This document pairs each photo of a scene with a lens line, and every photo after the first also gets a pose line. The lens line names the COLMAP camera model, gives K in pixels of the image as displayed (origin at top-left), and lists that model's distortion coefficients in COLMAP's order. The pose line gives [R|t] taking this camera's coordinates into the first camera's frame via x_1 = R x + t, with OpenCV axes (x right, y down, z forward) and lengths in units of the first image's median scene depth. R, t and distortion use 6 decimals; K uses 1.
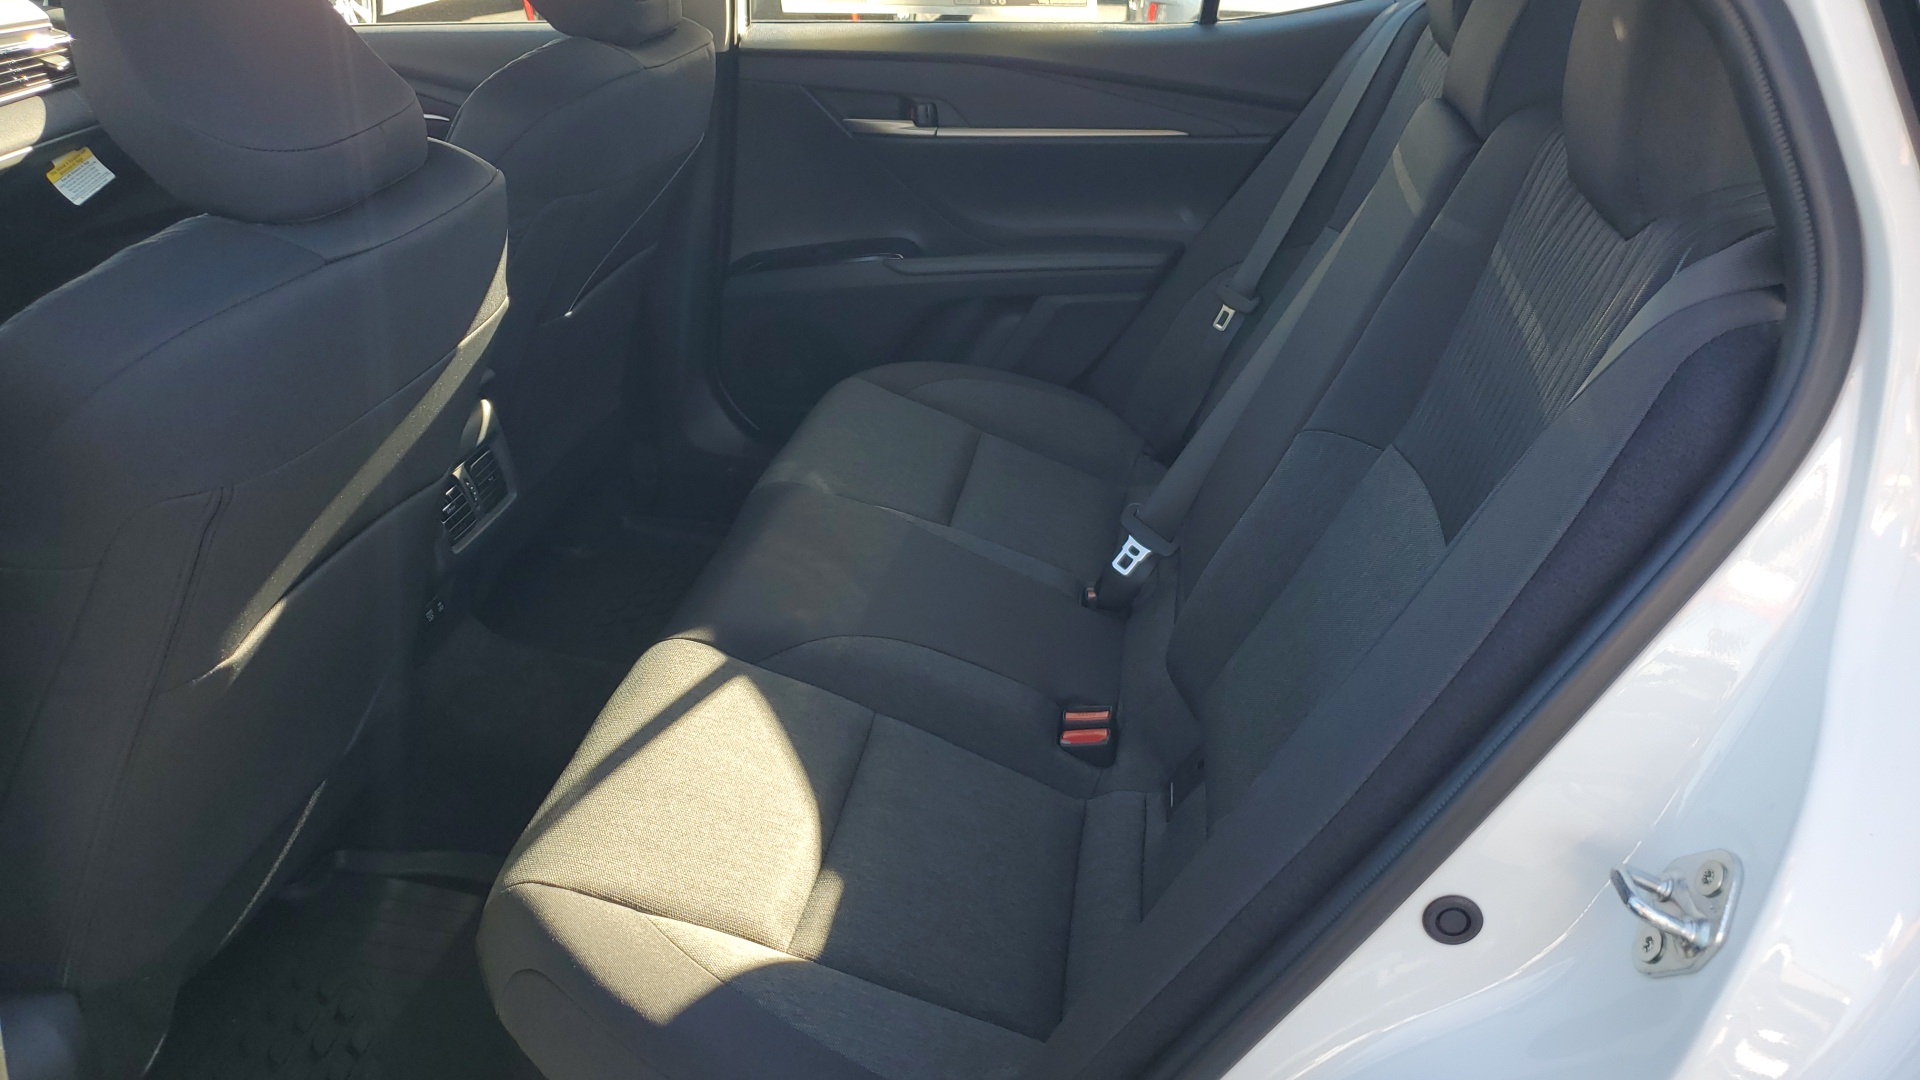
lens RADIAL K [[1507.7, 0, 969.0], [0, 1507.7, 545.6], [0, 0, 1]] dist [0.045289, -0.087277]
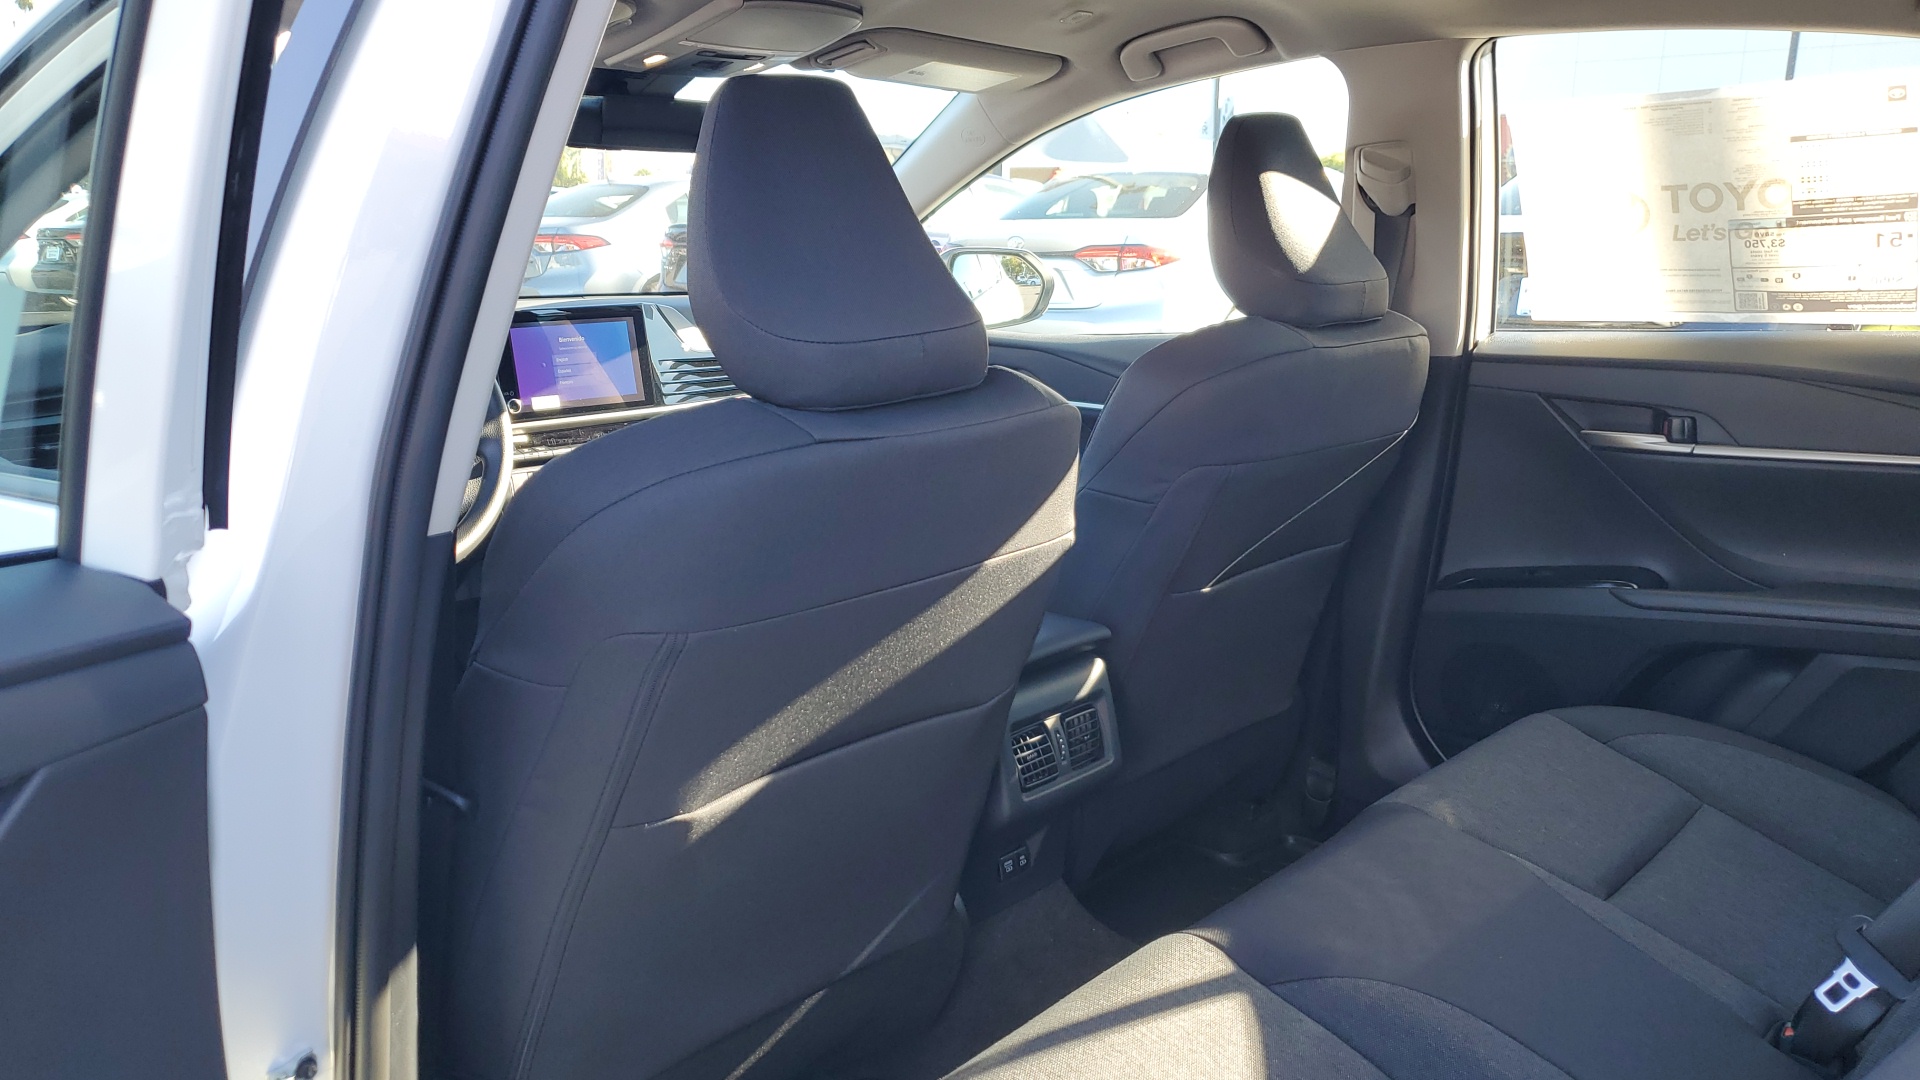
lens RADIAL K [[1507.7, 0, 950.1], [0, 1507.7, 494.8], [0, 0, 1]] dist [0.045289, -0.087277]
pose [[0.828318, 0.072915, -0.555493, 0.111919], [-0.219755, 0.954324, -0.202419, 0.018489], [0.515361, 0.289740, 0.806507, 0.099120]]
